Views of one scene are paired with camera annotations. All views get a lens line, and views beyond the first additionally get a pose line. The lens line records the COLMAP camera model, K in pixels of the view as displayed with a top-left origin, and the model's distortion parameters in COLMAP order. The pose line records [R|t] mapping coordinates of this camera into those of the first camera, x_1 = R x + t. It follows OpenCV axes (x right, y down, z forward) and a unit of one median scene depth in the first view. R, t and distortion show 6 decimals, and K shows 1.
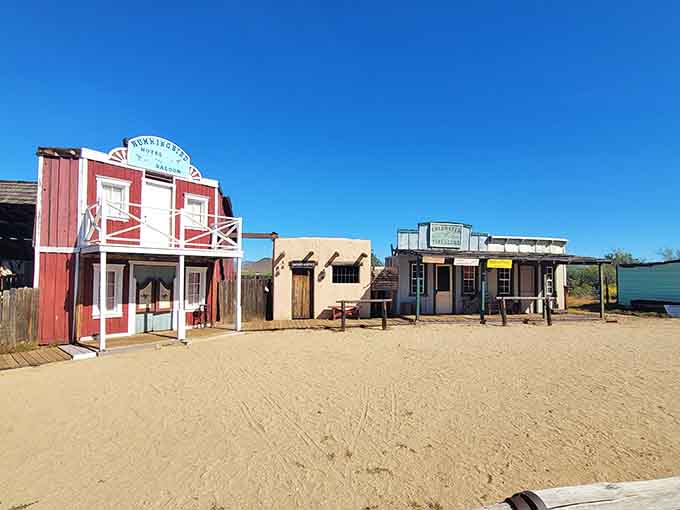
lens RADIAL K [[277.2, 0, 340.0], [0, 277.2, 255.0], [0, 0, 1]] dist [-0.001876, -0.000409]
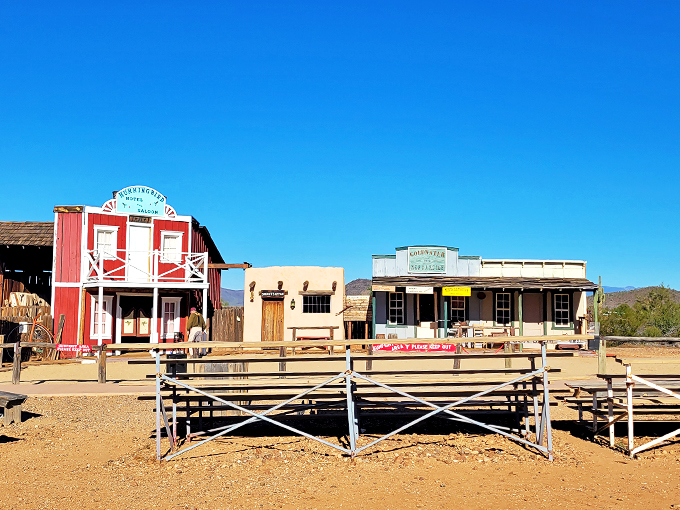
lens RADIAL K [[456.3, 0, 340.0], [0, 456.3, 255.0], [0, 0, 1]] dist [0.004298, 0.000405]
pose [[0.982575, -0.025319, -0.184134, 0.492844], [0.016587, 0.998670, -0.048807, -0.025839], [0.185125, 0.044903, 0.981689, -0.680644]]
